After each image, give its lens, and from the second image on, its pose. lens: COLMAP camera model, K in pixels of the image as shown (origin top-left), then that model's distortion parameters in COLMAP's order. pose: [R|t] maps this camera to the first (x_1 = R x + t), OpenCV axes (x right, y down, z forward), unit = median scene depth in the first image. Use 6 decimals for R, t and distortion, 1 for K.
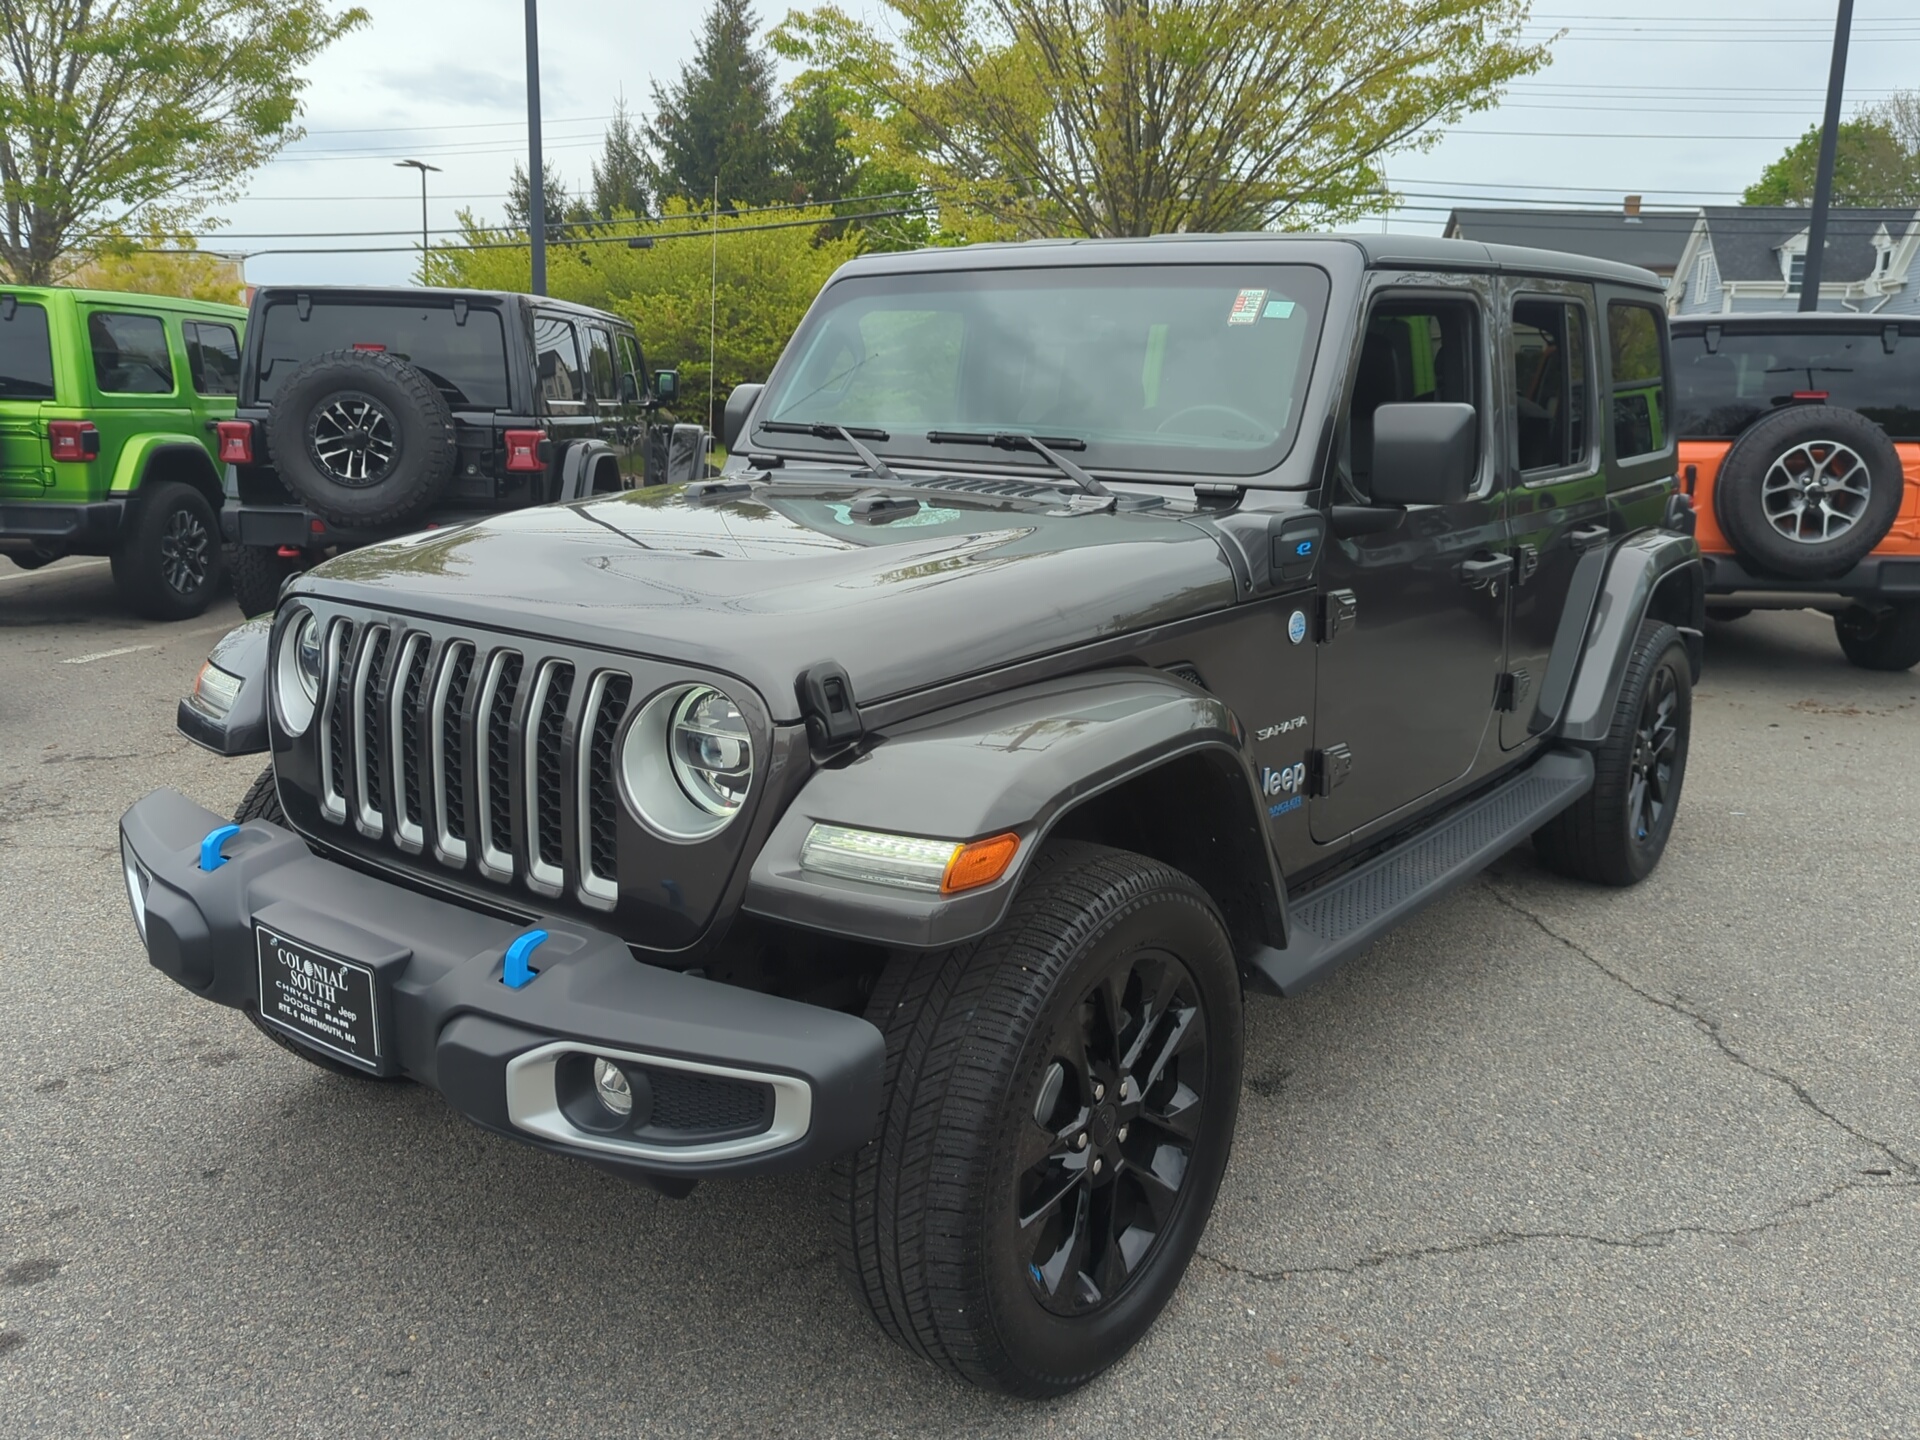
lens RADIAL K [[1553.7, 0, 984.3], [0, 1553.7, 720.1], [0, 0, 1]] dist [0.043874, -0.005749]
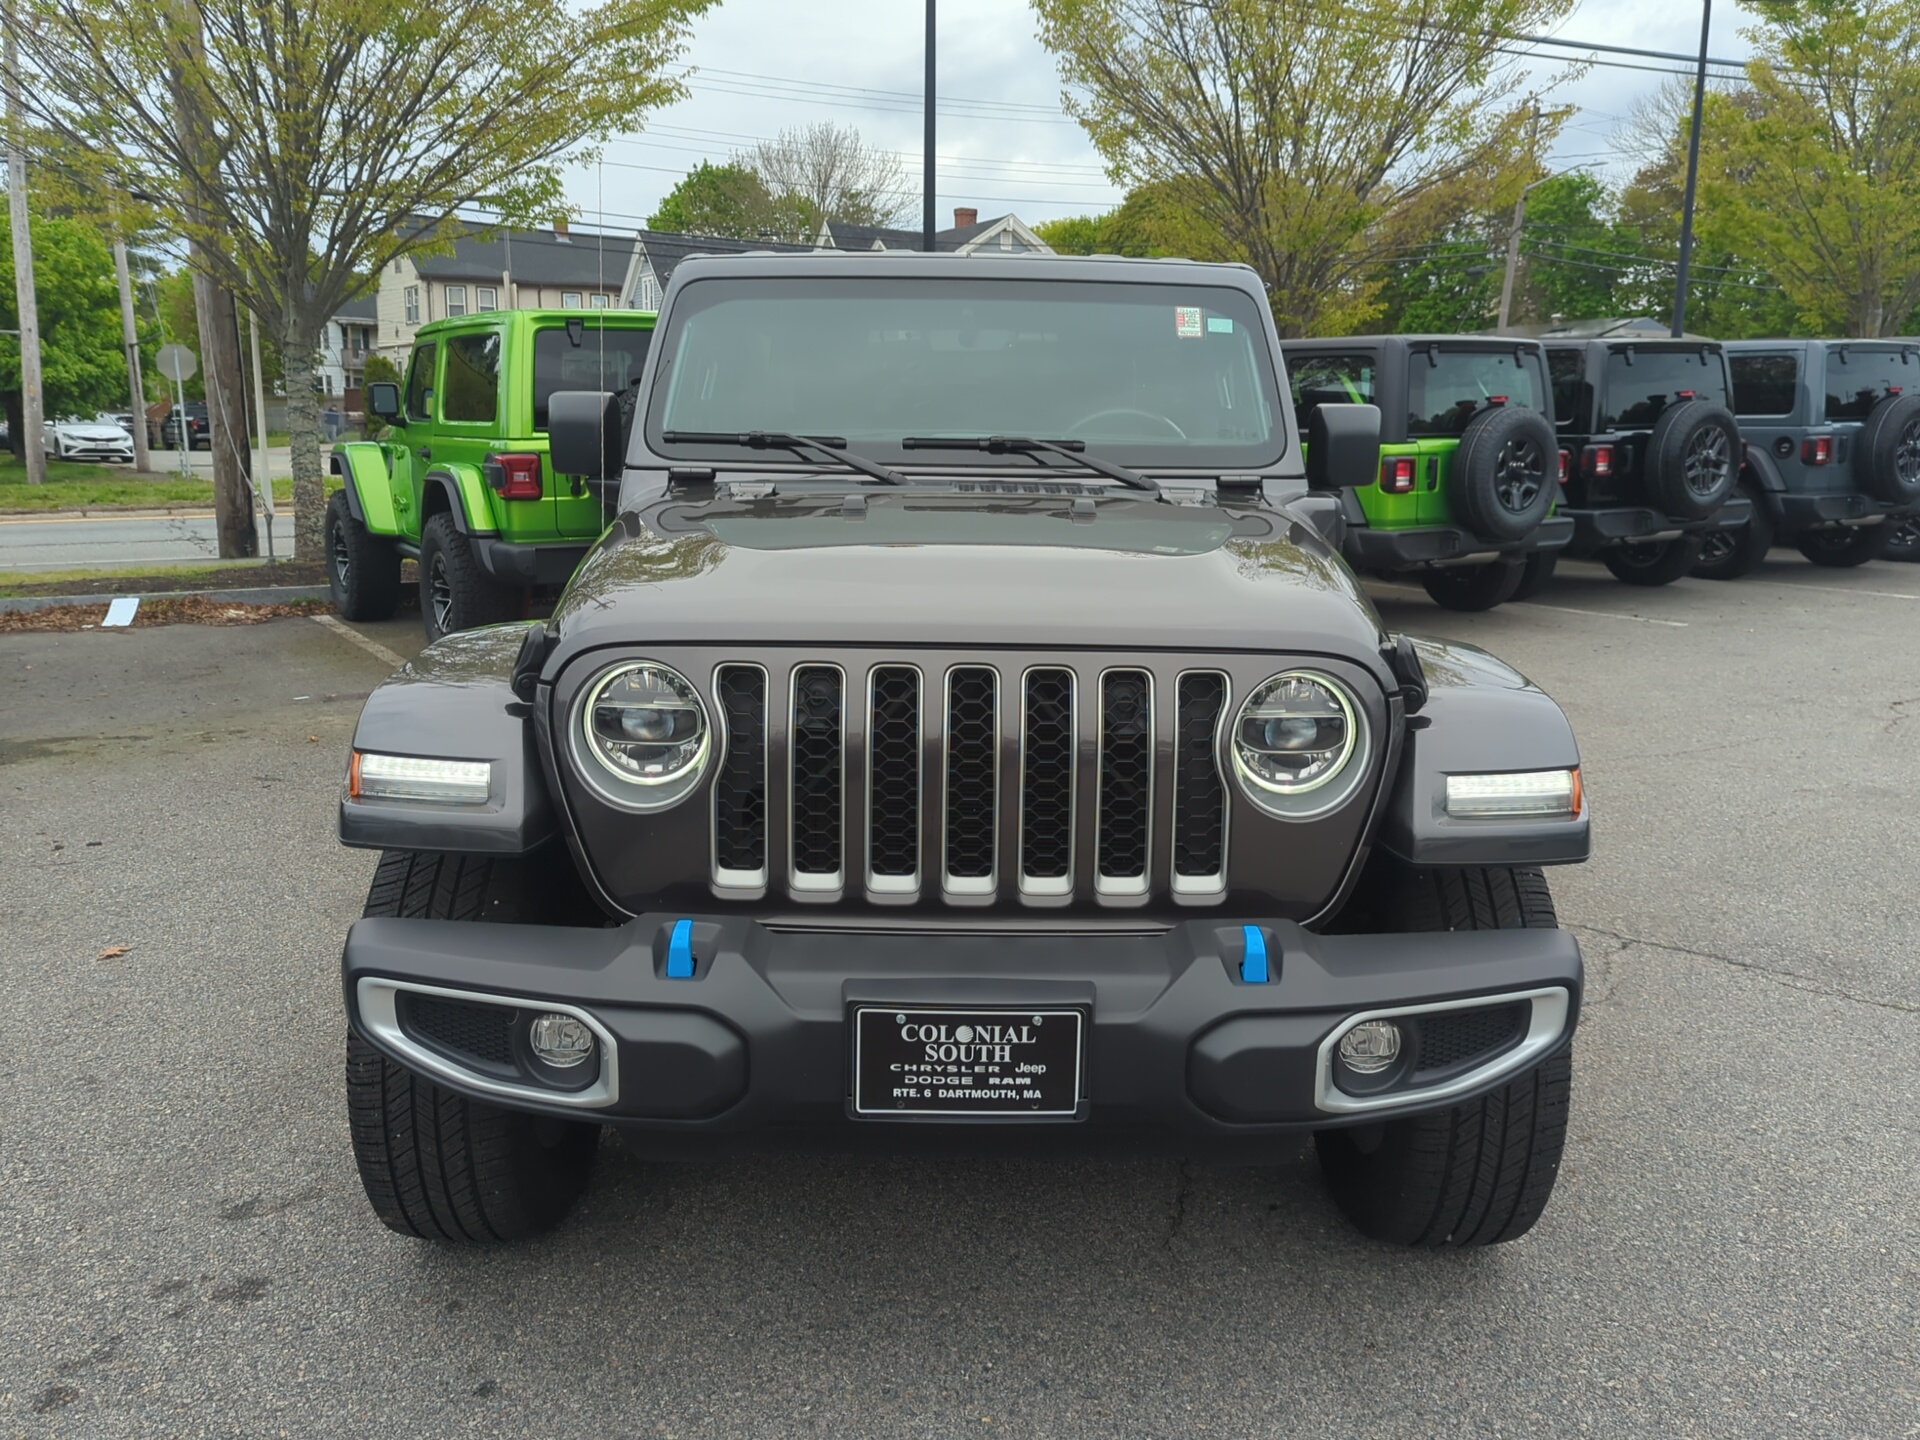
lens RADIAL K [[1566.8, 0, 975.8], [0, 1566.8, 706.6], [0, 0, 1]] dist [0.032818, -0.008850]
pose [[0.795178, -0.123352, 0.593697, -0.633536], [0.132700, 0.990757, 0.028115, -0.036615], [-0.591678, 0.056427, 0.804197, 0.171522]]
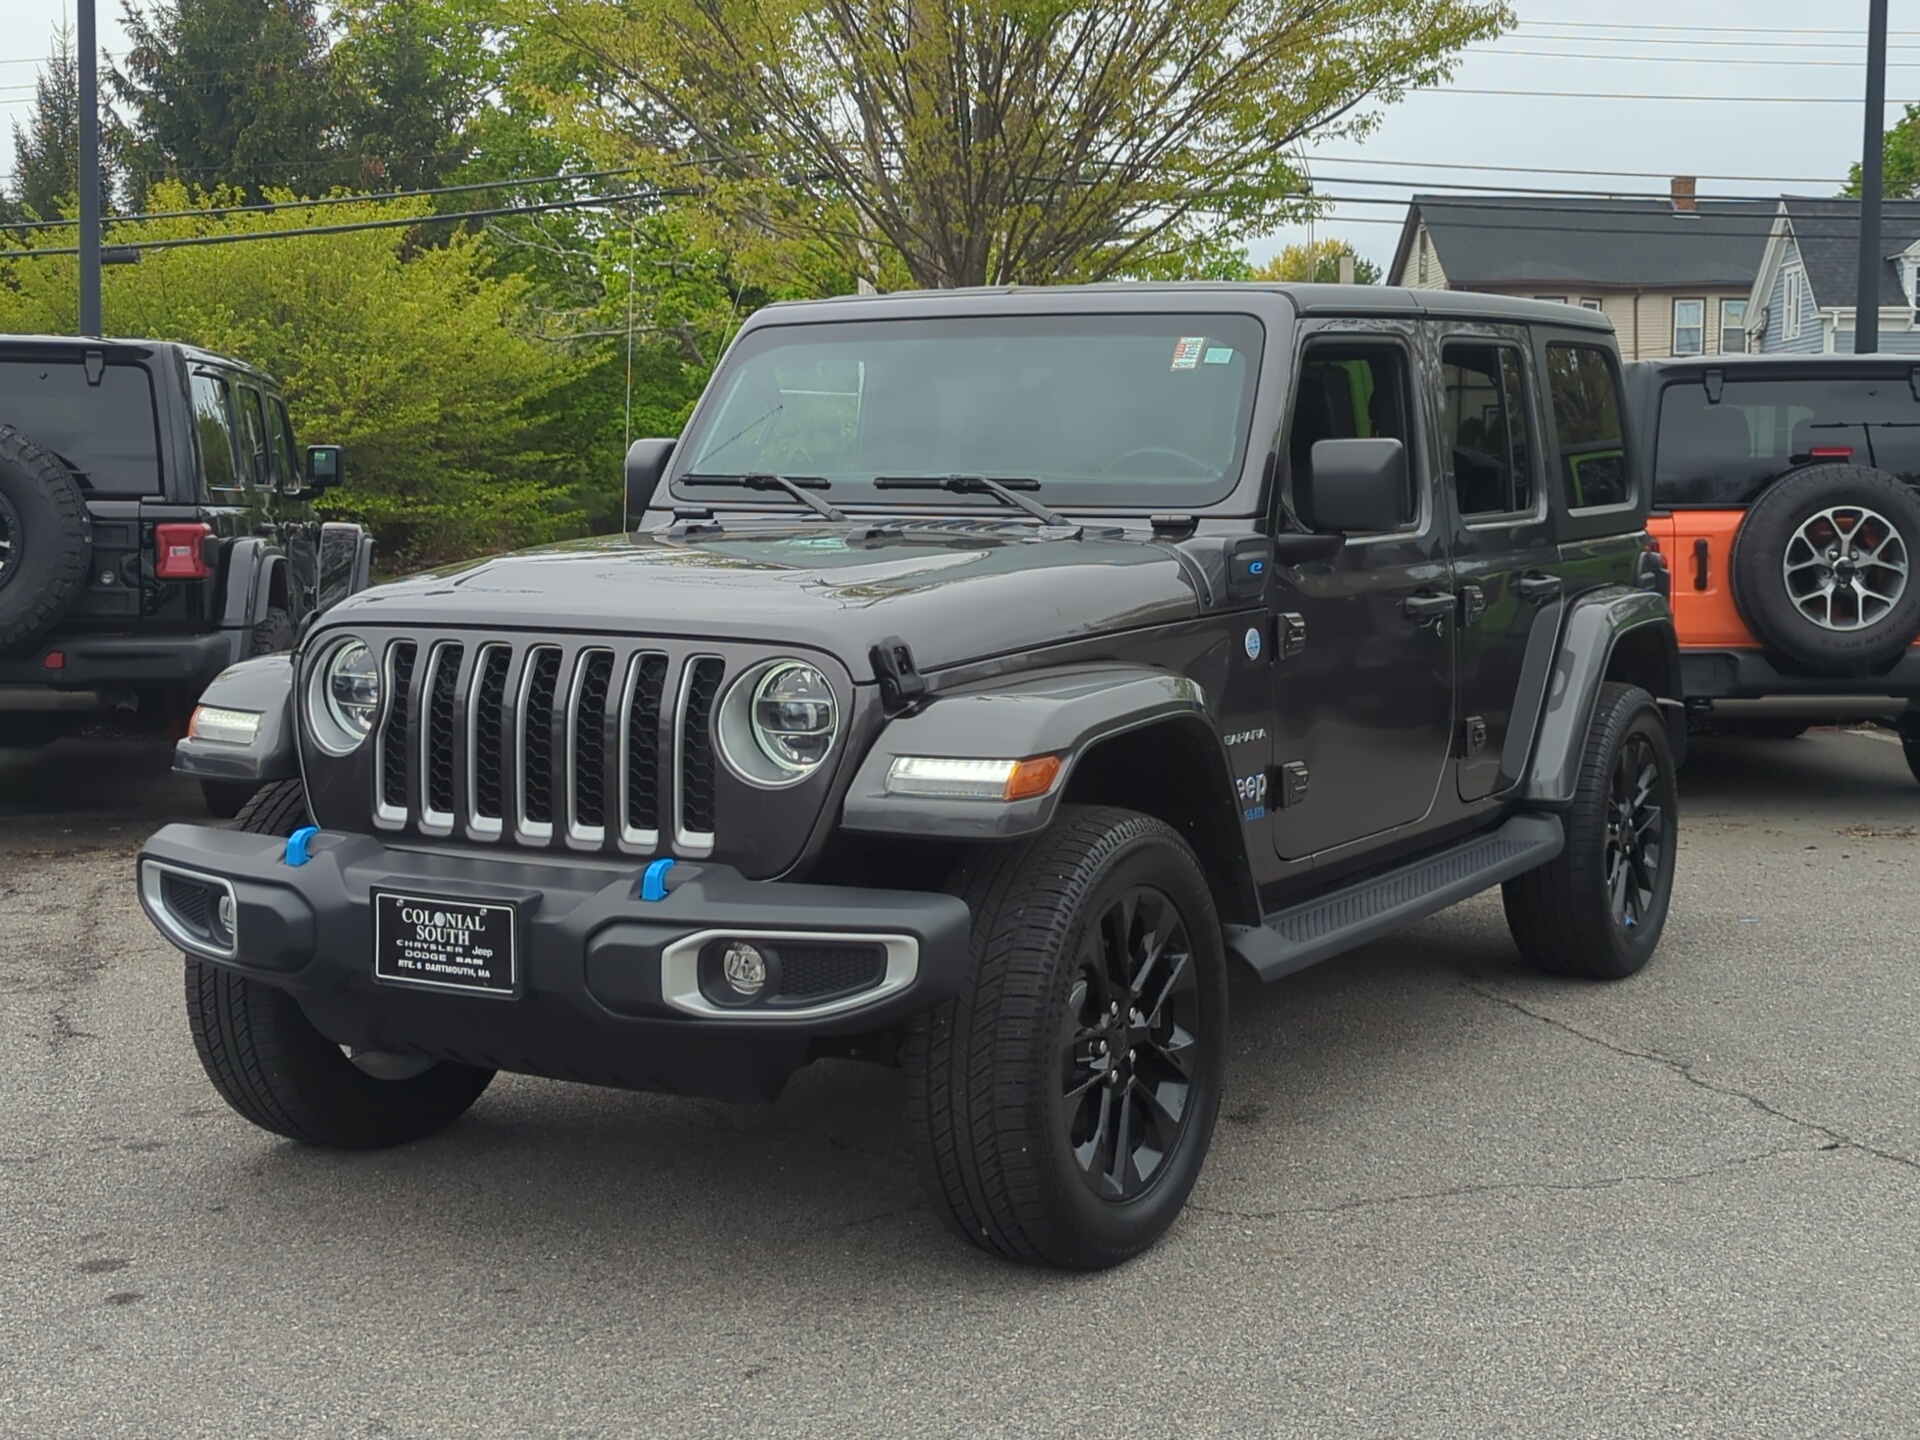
lens RADIAL K [[2693.0, 0, 990.5], [0, 2693.0, 722.2], [0, 0, 1]] dist [0.076569, -0.102721]
pose [[0.992345, -0.026887, 0.120537, -0.177266], [0.041377, 0.991987, -0.119373, 0.181179], [-0.116362, 0.123447, 0.985505, -0.698405]]
